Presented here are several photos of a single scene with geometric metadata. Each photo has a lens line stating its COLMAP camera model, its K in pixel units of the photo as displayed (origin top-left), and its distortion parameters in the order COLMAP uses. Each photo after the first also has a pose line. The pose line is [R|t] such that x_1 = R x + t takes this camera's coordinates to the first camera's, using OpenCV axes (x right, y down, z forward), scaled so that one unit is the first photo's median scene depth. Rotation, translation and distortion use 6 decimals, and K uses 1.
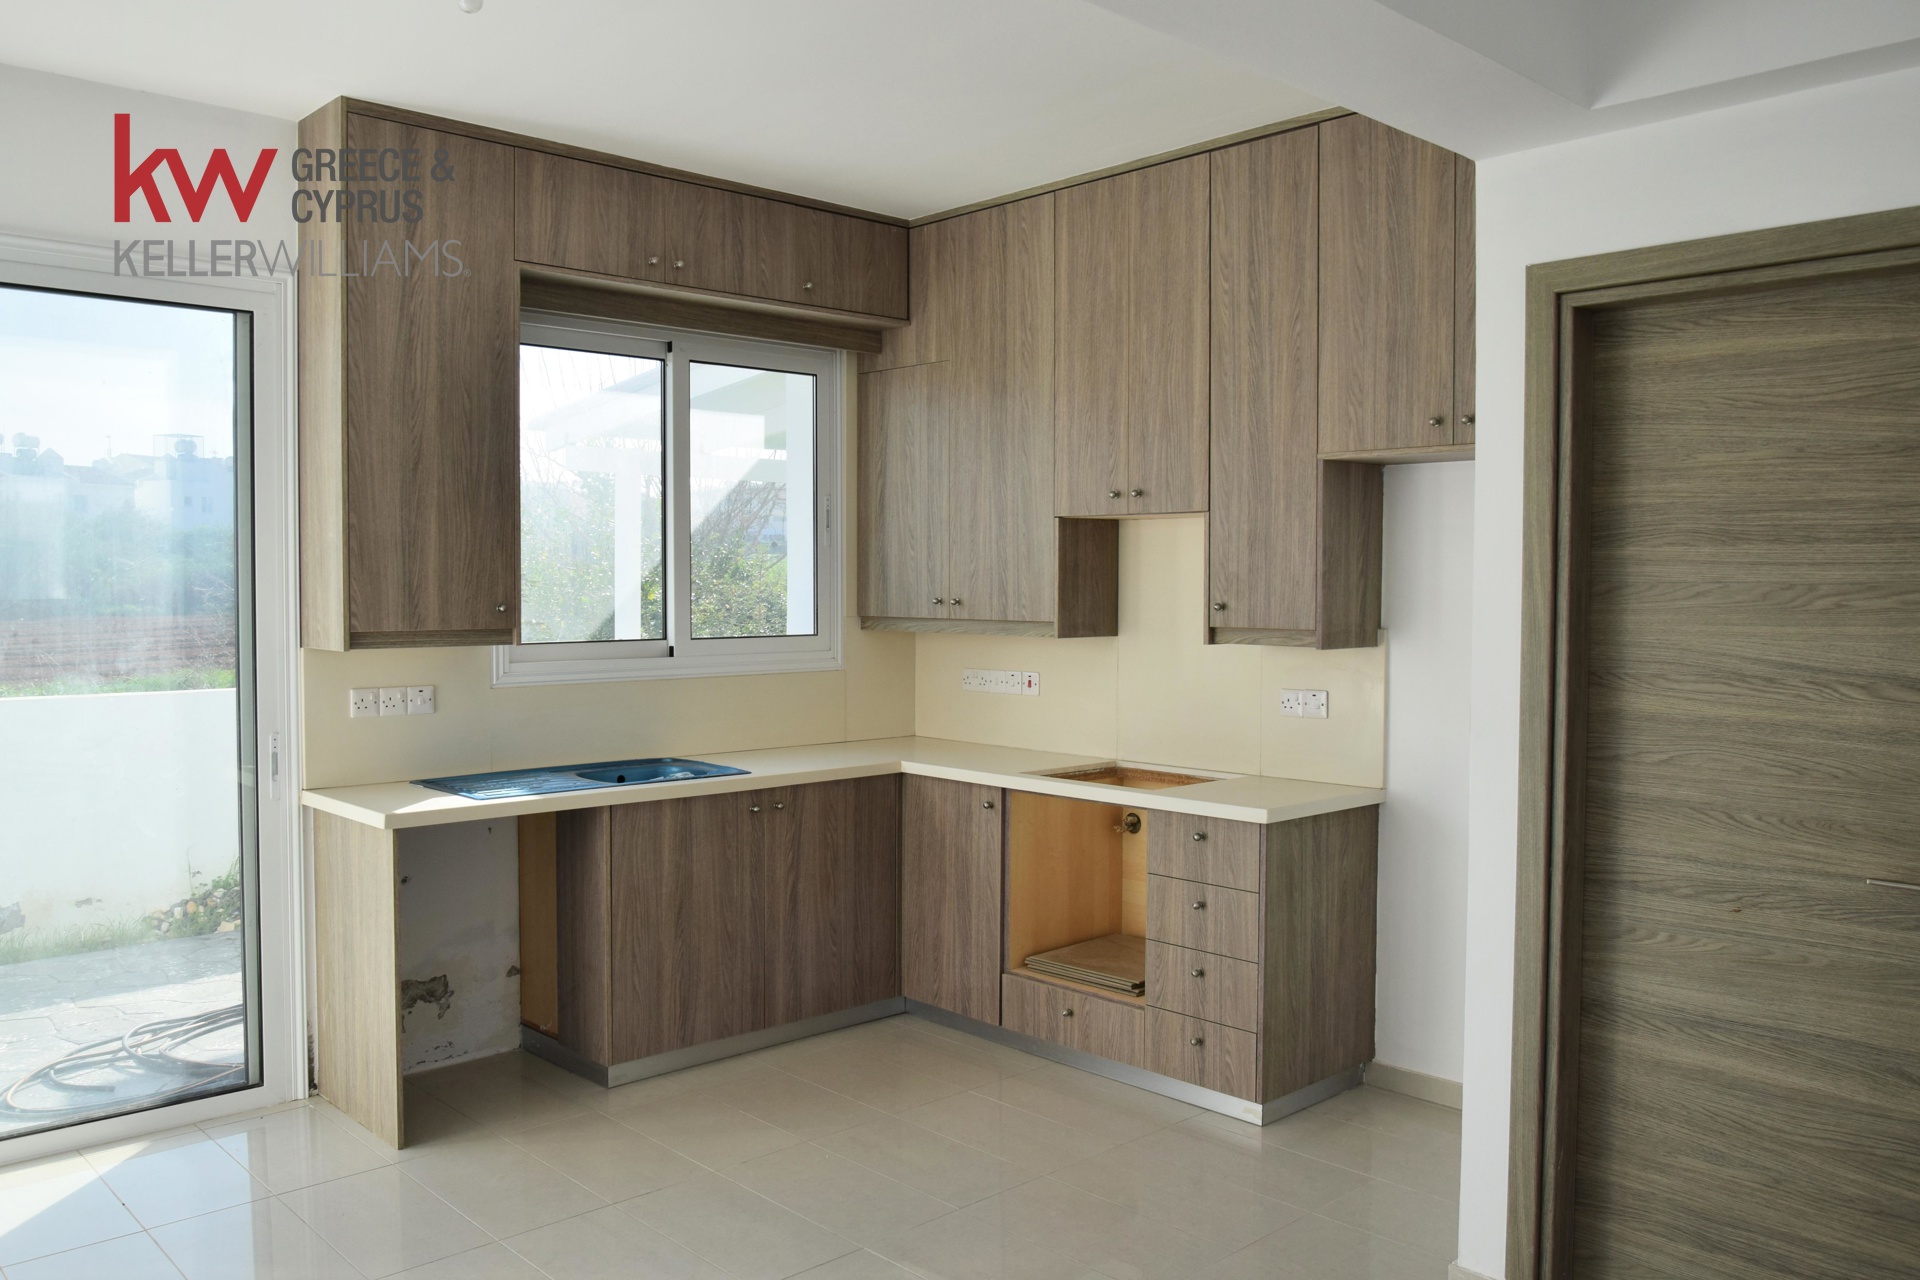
lens RADIAL K [[1478.6, 0, 957.5], [0, 1478.6, 644.8], [0, 0, 1]] dist [-0.044640, 0.005039]
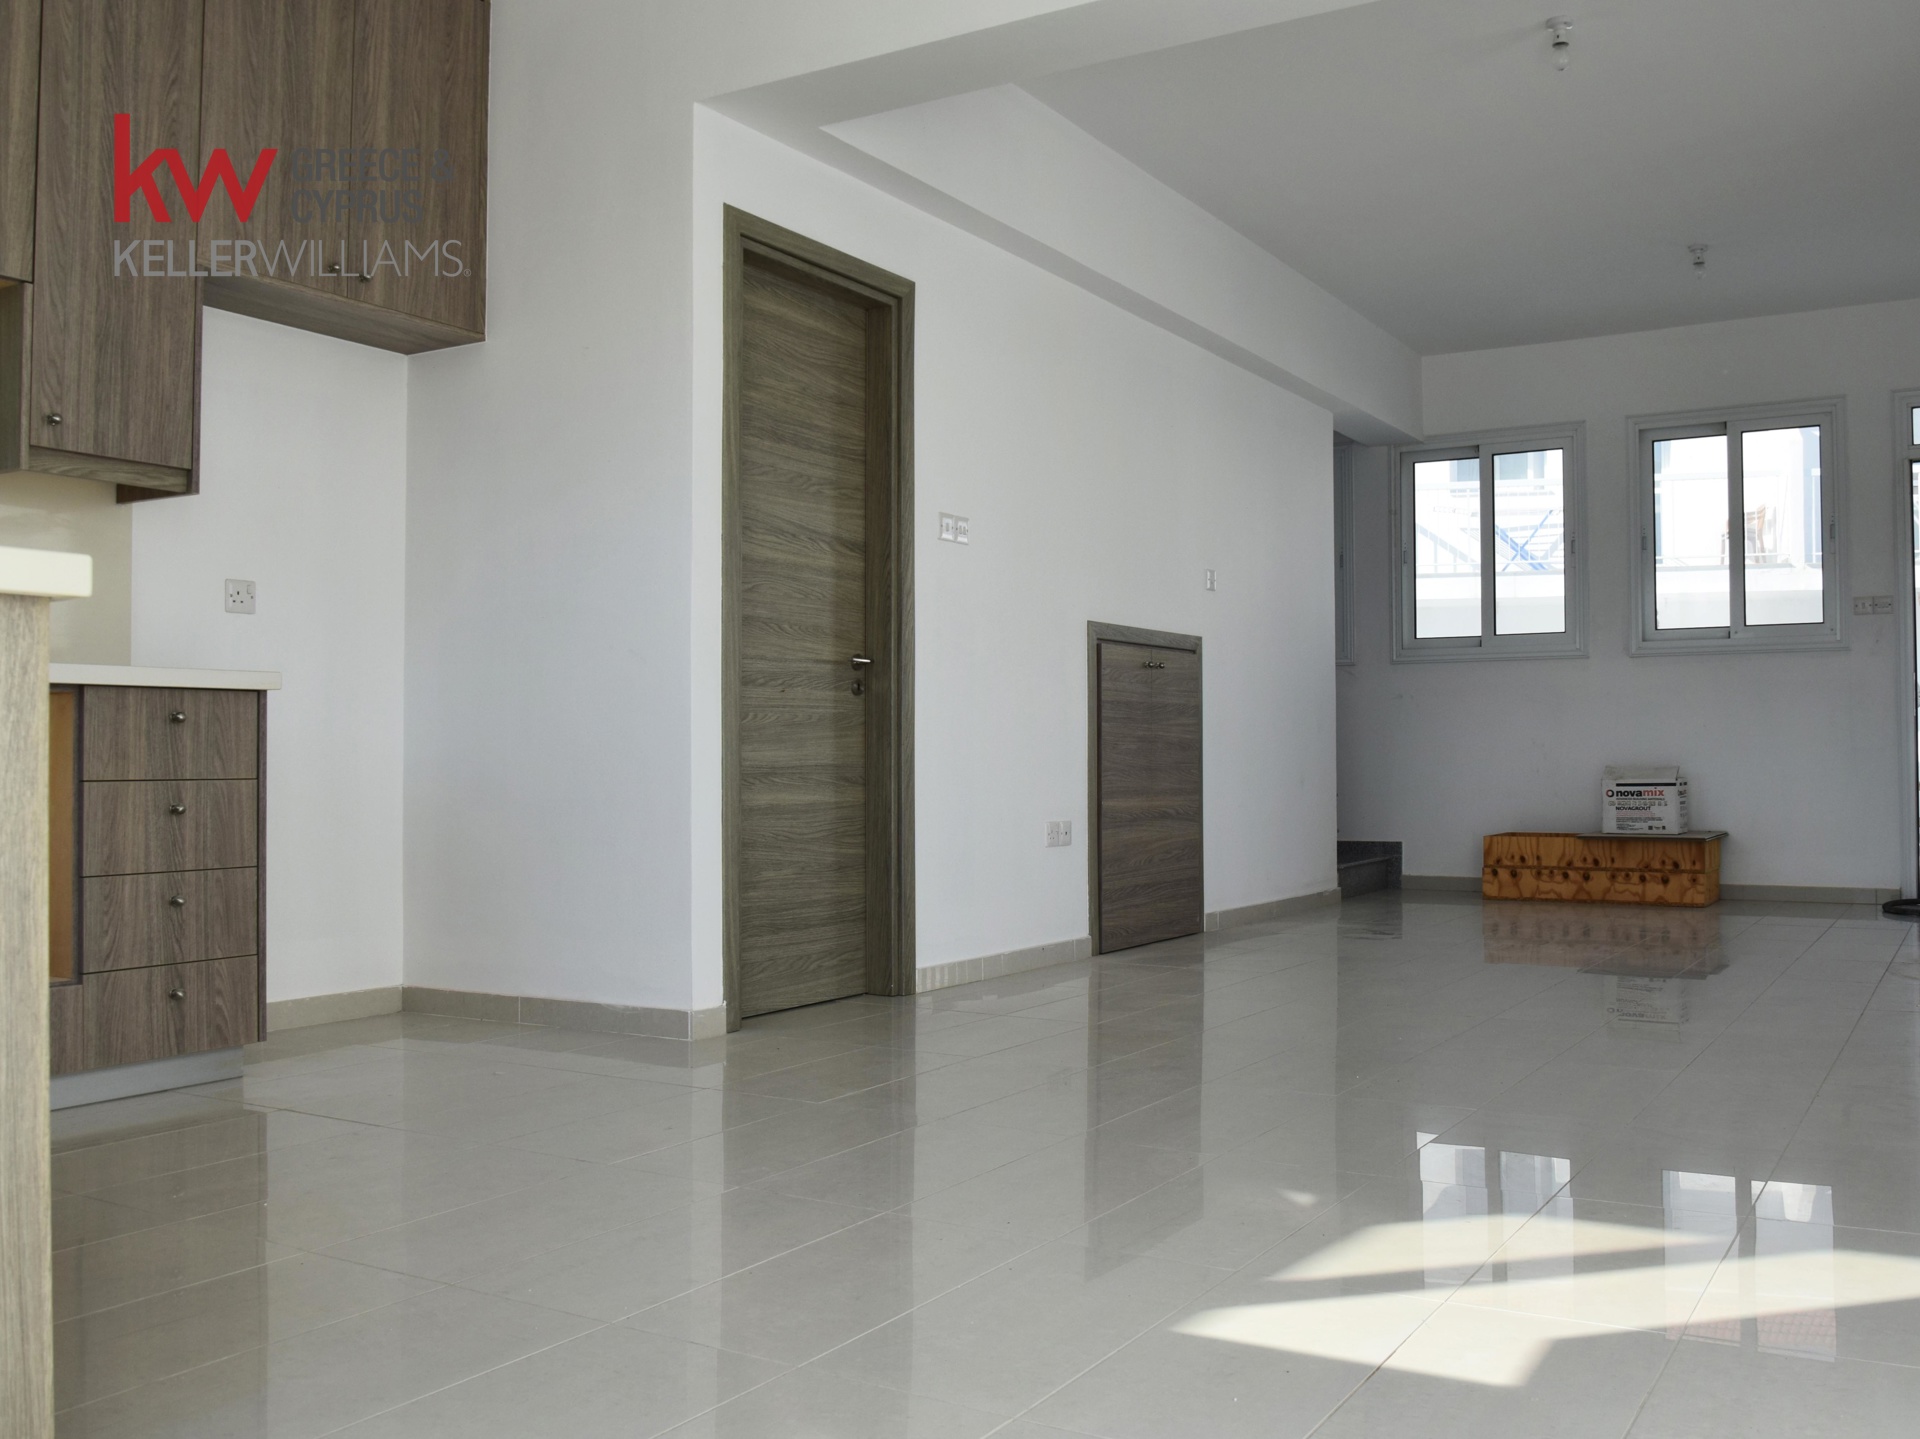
lens RADIAL K [[1708.6, 0, 1084.2], [0, 1708.6, 720.7], [0, 0, 1]] dist [-0.050441, 0.005239]
pose [[-0.304259, 0.020074, 0.952378, -0.788202], [0.043739, 0.999018, -0.007084, 0.156455], [-0.951585, 0.039501, -0.304839, 0.813497]]
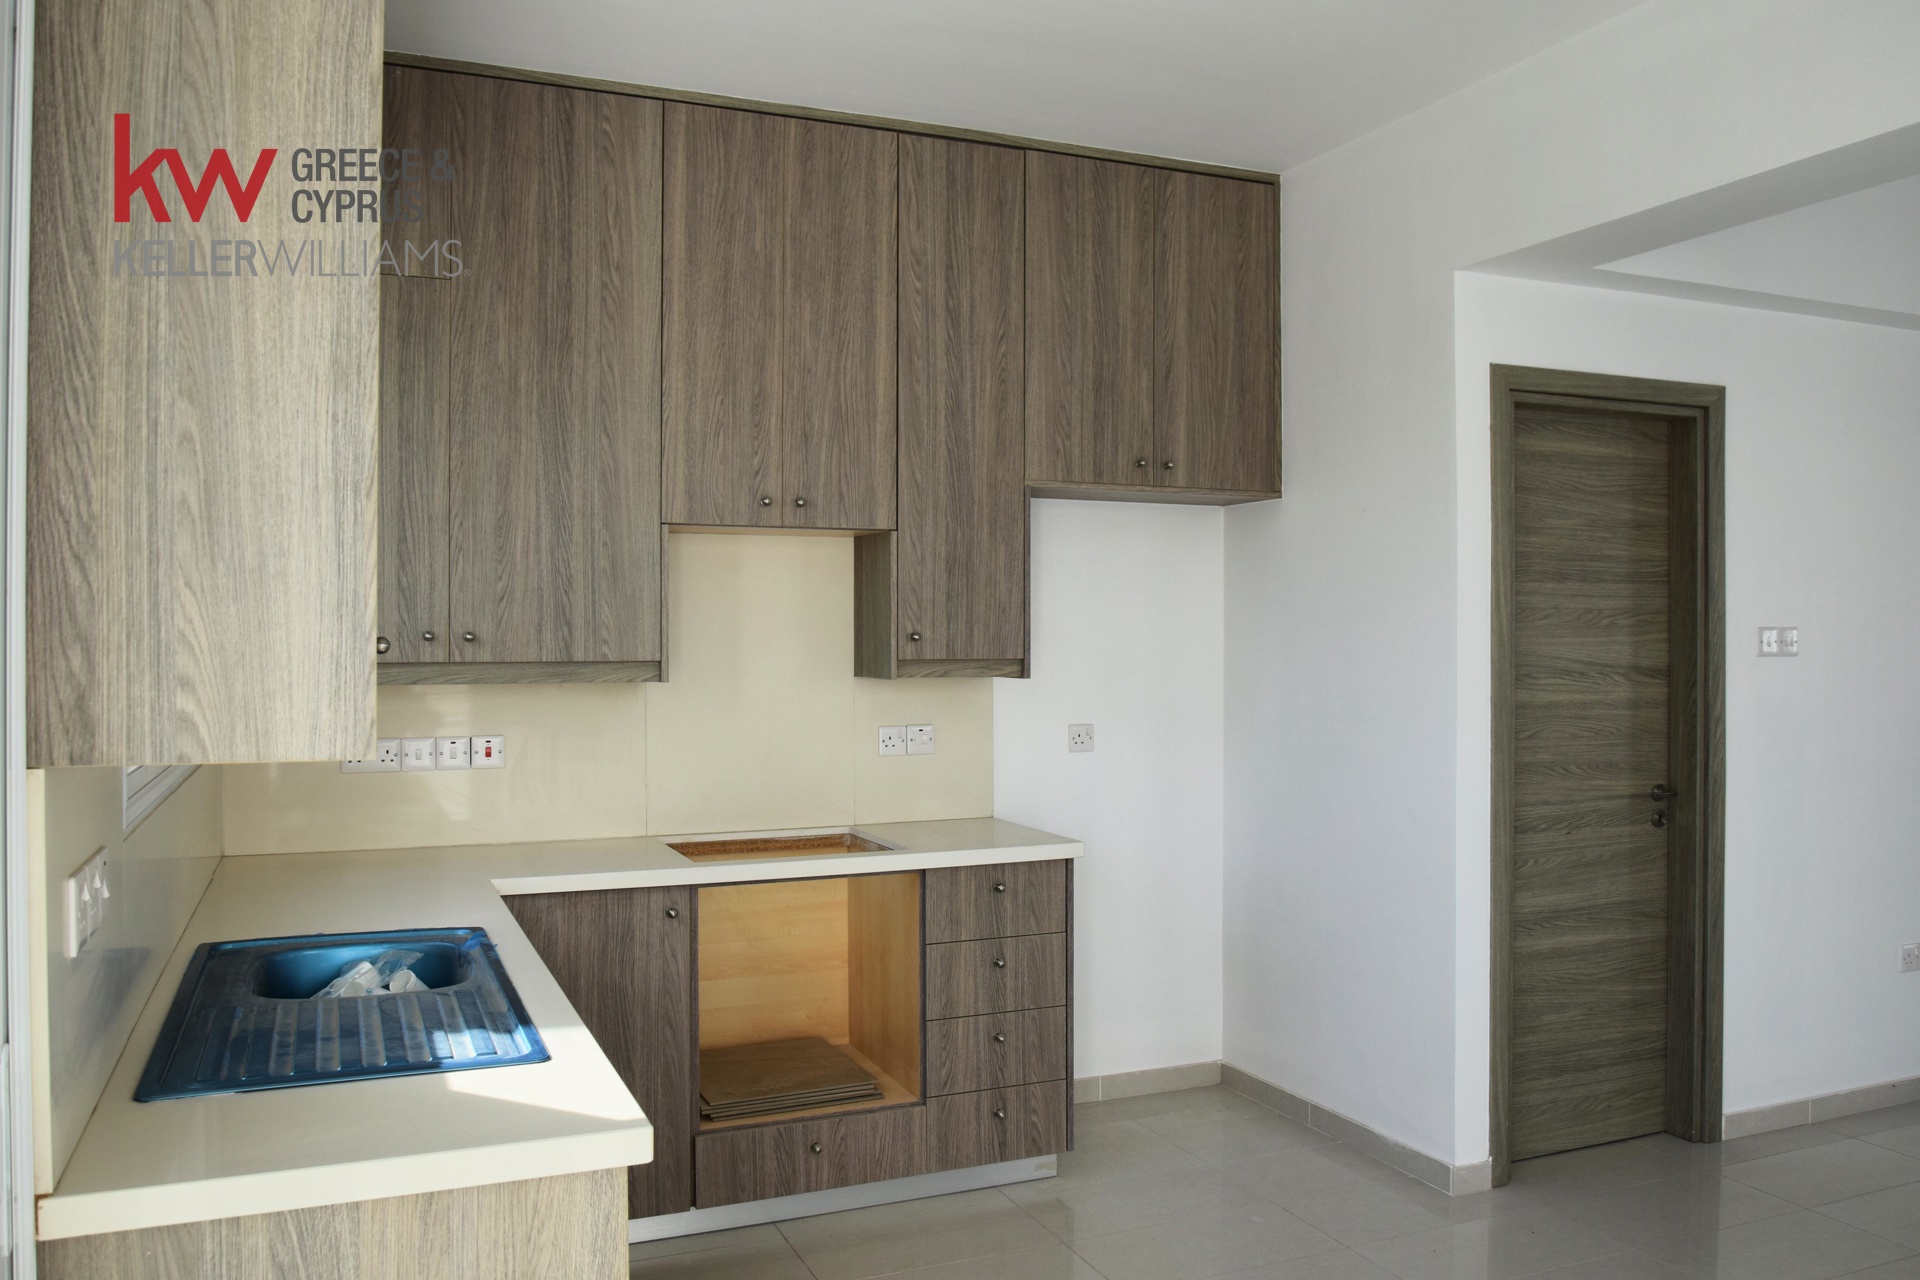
lens RADIAL K [[1478.6, 0, 956.2], [0, 1478.6, 641.4], [0, 0, 1]] dist [-0.044640, 0.005039]
pose [[0.348356, -0.008248, 0.937326, -0.692404], [0.042237, 0.999084, -0.006906, -0.016354], [-0.936410, 0.041996, 0.348385, 0.693600]]
